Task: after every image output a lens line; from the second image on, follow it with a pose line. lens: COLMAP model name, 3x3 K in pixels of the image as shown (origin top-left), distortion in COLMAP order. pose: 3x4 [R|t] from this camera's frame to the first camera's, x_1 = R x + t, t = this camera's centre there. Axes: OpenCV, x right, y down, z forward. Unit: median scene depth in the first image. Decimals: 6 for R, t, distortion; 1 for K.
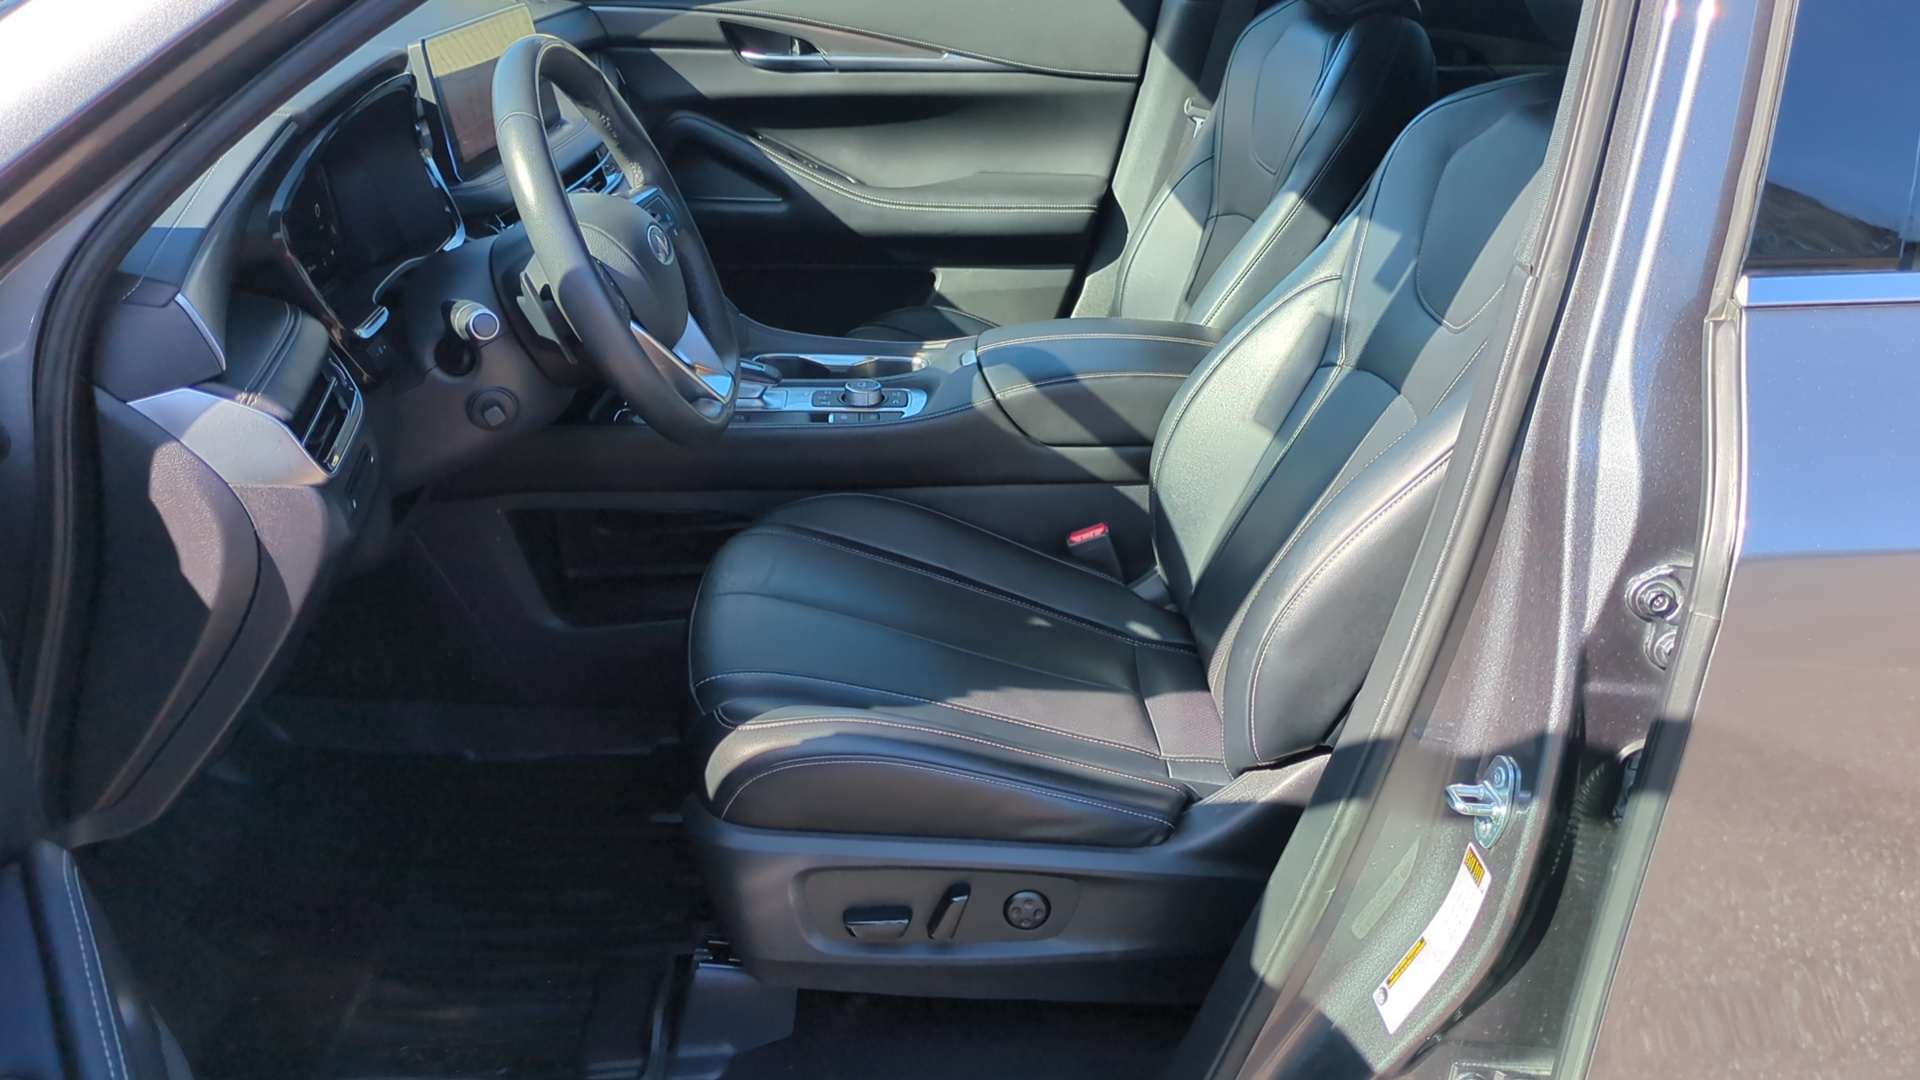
lens RADIAL K [[1549.8, 0, 955.6], [0, 1549.8, 613.7], [0, 0, 1]] dist [0.016397, 0.001675]
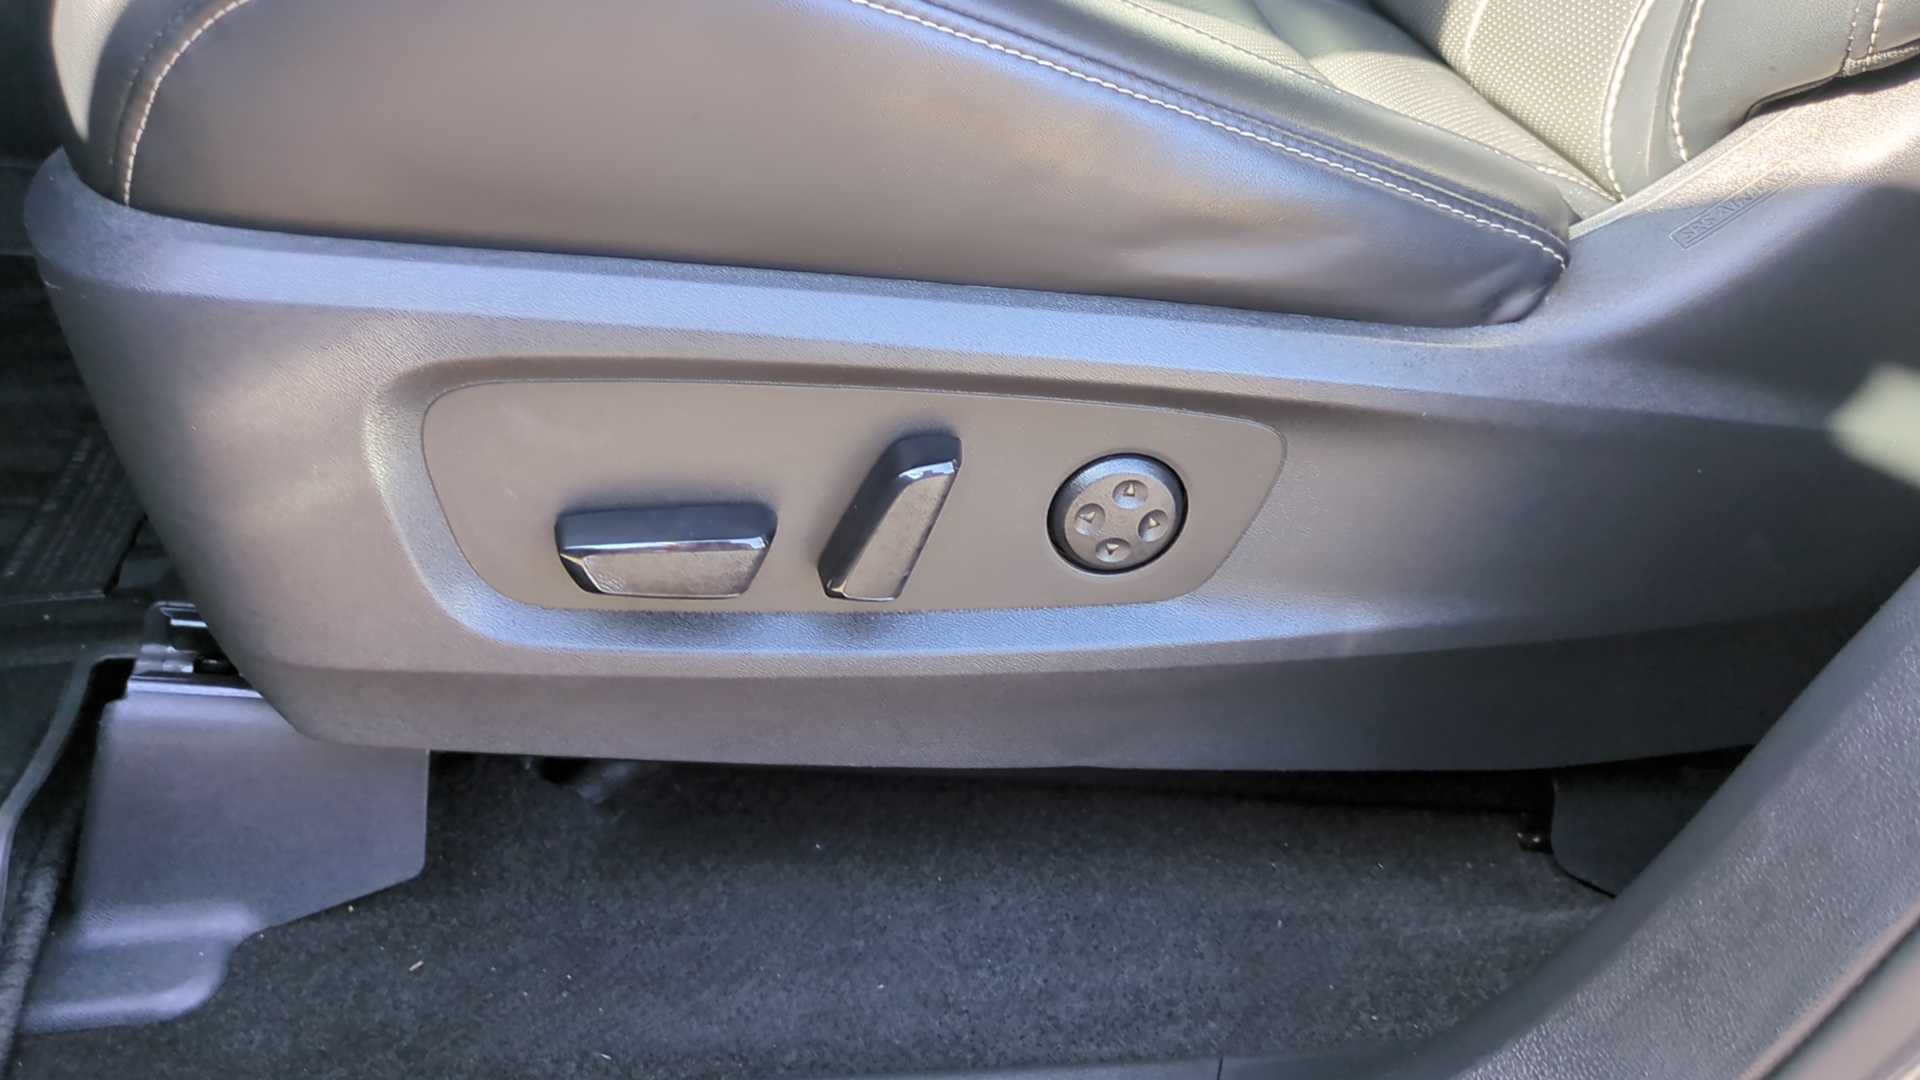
lens RADIAL K [[1549.8, 0, 955.6], [0, 1549.8, 613.7], [0, 0, 1]] dist [0.016397, 0.001675]
pose [[0.988804, -0.003181, 0.149184, -0.039082], [-0.021647, 0.986138, 0.164507, 0.157946], [-0.147639, -0.165895, 0.975029, 0.674931]]
